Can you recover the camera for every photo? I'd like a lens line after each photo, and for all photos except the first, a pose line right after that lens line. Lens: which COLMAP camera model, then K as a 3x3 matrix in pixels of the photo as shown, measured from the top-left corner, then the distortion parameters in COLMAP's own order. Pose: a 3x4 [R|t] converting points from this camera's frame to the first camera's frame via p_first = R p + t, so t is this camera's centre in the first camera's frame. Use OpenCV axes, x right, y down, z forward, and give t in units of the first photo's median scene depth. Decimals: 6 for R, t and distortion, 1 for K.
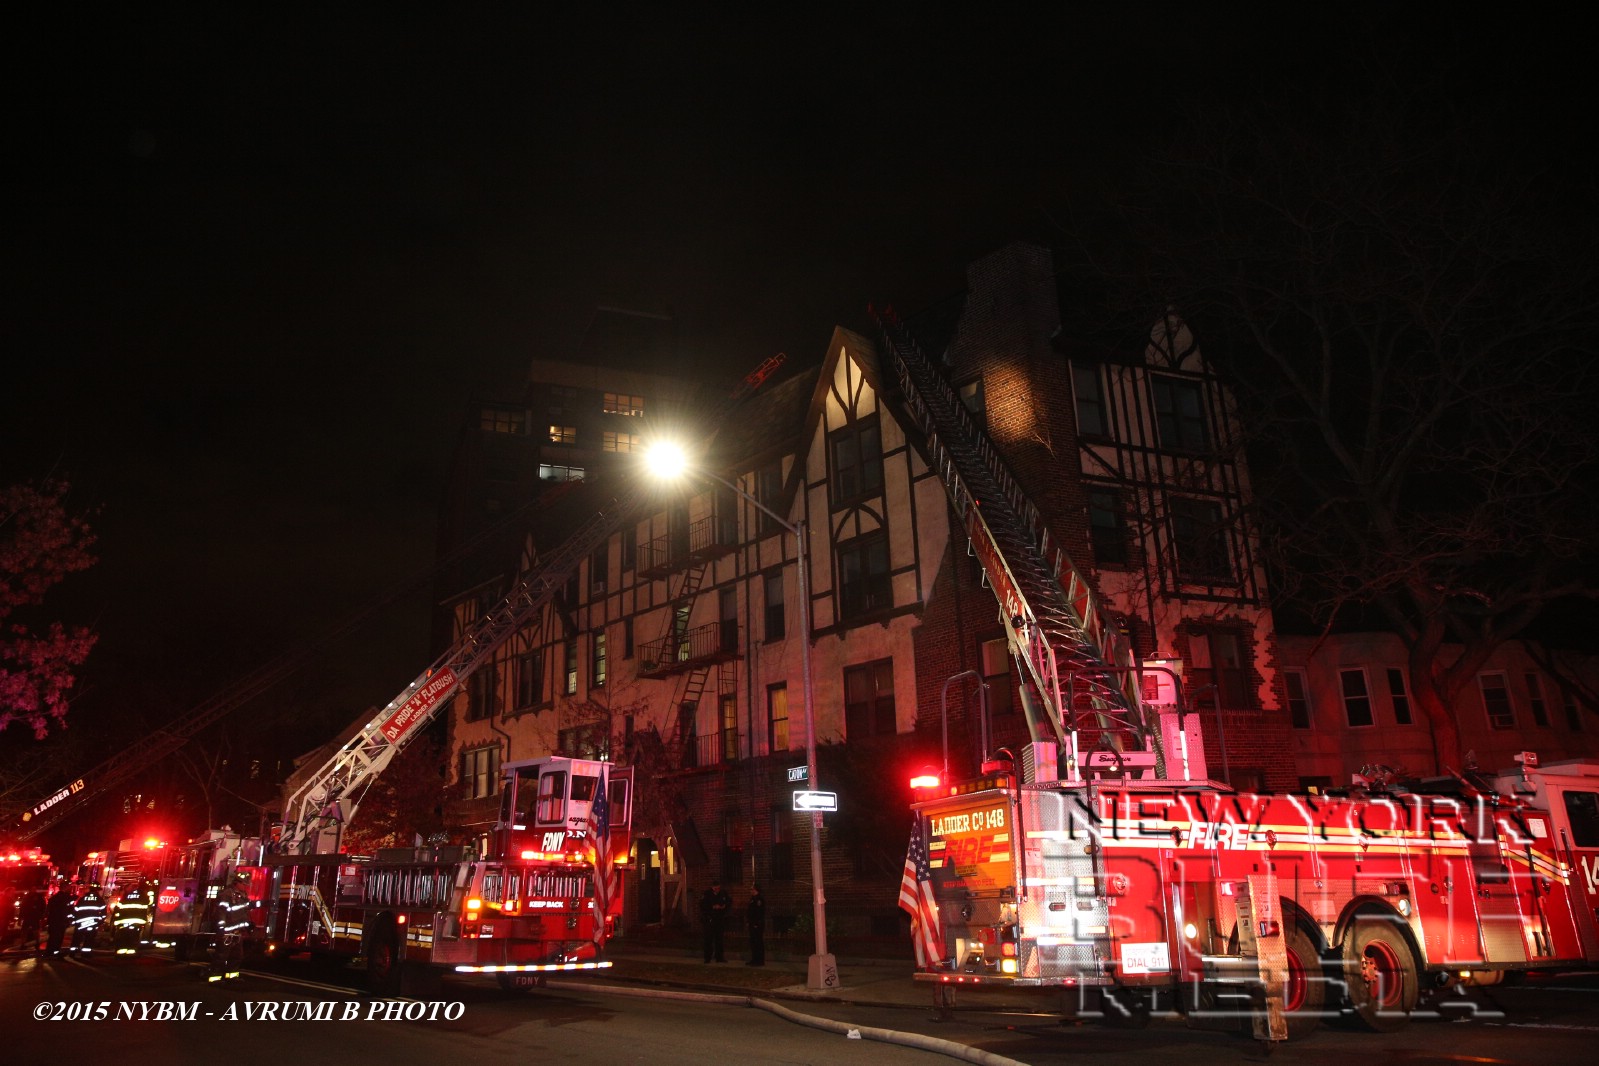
lens RADIAL K [[1091.0, 0, 794.8], [0, 1091.0, 526.9], [0, 0, 1]] dist [-0.113904, 0.091642]
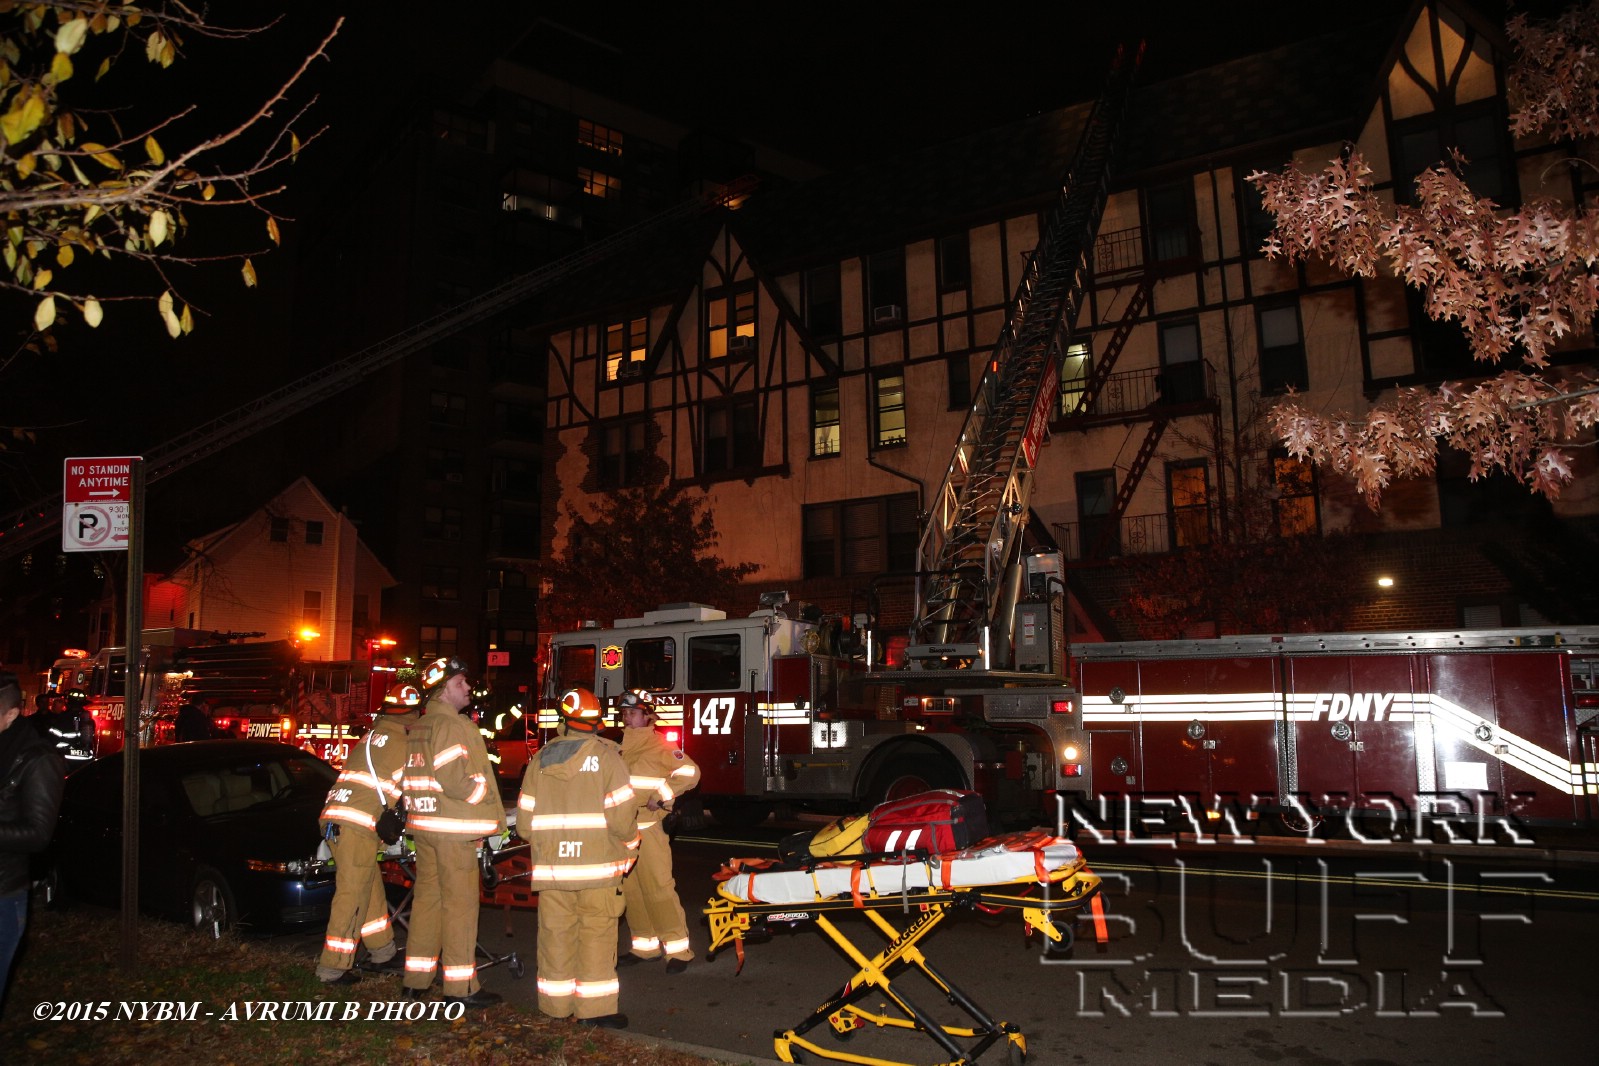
lens RADIAL K [[1091.0, 0, 794.8], [0, 1091.0, 526.9], [0, 0, 1]] dist [-0.113904, 0.091642]
pose [[0.957019, 0.071259, 0.281133, -0.629914], [-0.109829, 0.986197, 0.123904, 0.165616], [-0.268424, -0.149455, 0.951636, 0.441897]]
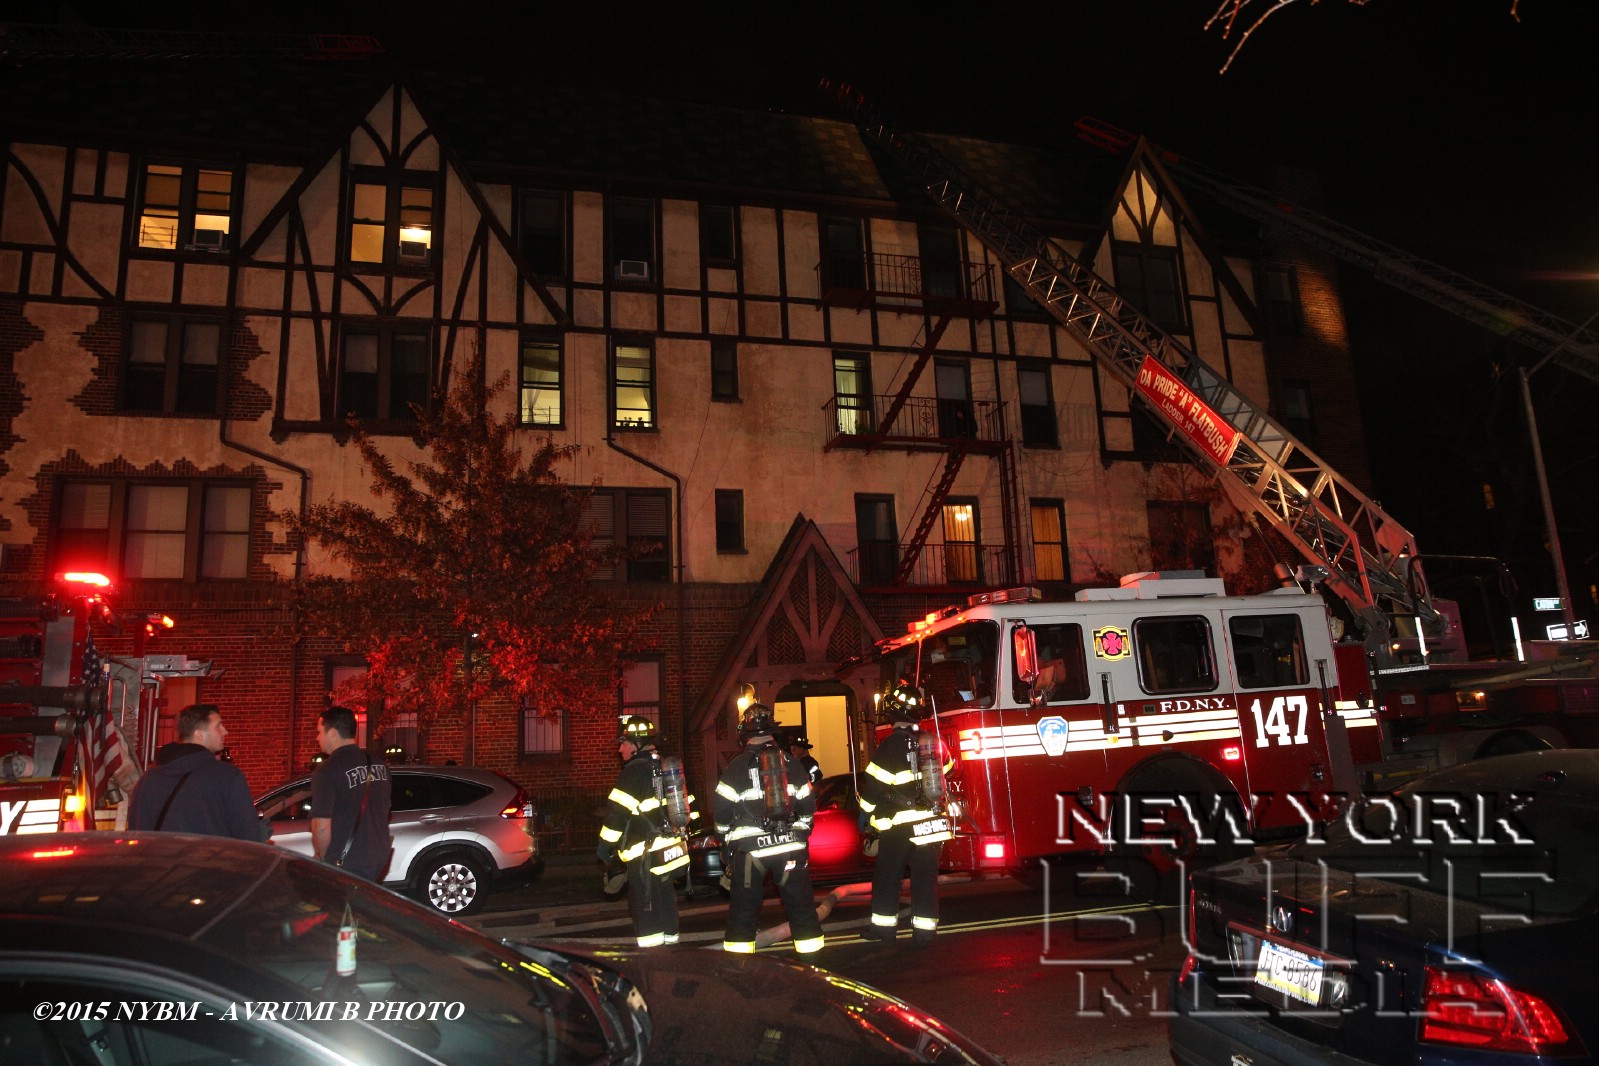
lens RADIAL K [[1091.0, 0, 794.8], [0, 1091.0, 526.9], [0, 0, 1]] dist [-0.113904, 0.091642]
pose [[0.425365, 0.194389, 0.883899, -0.934437], [-0.246155, 0.964691, -0.093698, 0.330253], [-0.870903, -0.177721, 0.458195, 0.908441]]
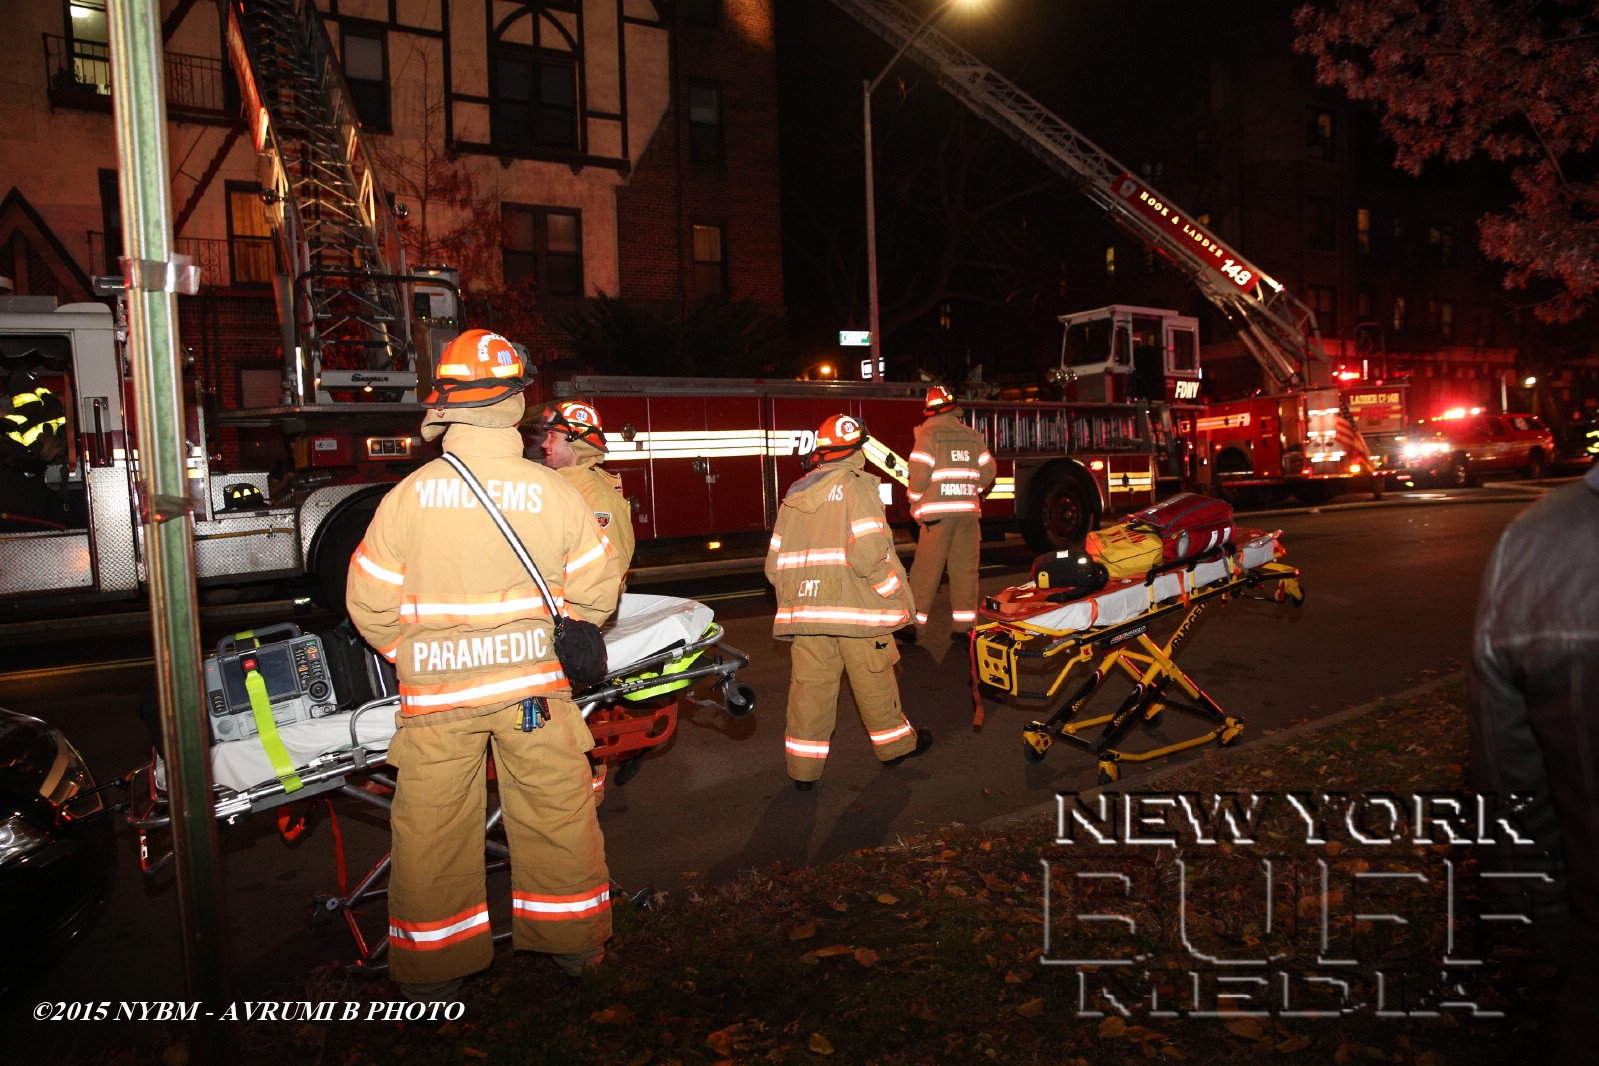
lens RADIAL K [[1091.0, 0, 794.8], [0, 1091.0, 526.9], [0, 0, 1]] dist [-0.113904, 0.091642]
pose [[0.150863, -0.047218, 0.987426, -0.776532], [-0.276721, 0.956909, 0.088038, 0.247806], [-0.949034, -0.286523, 0.131296, 0.671349]]
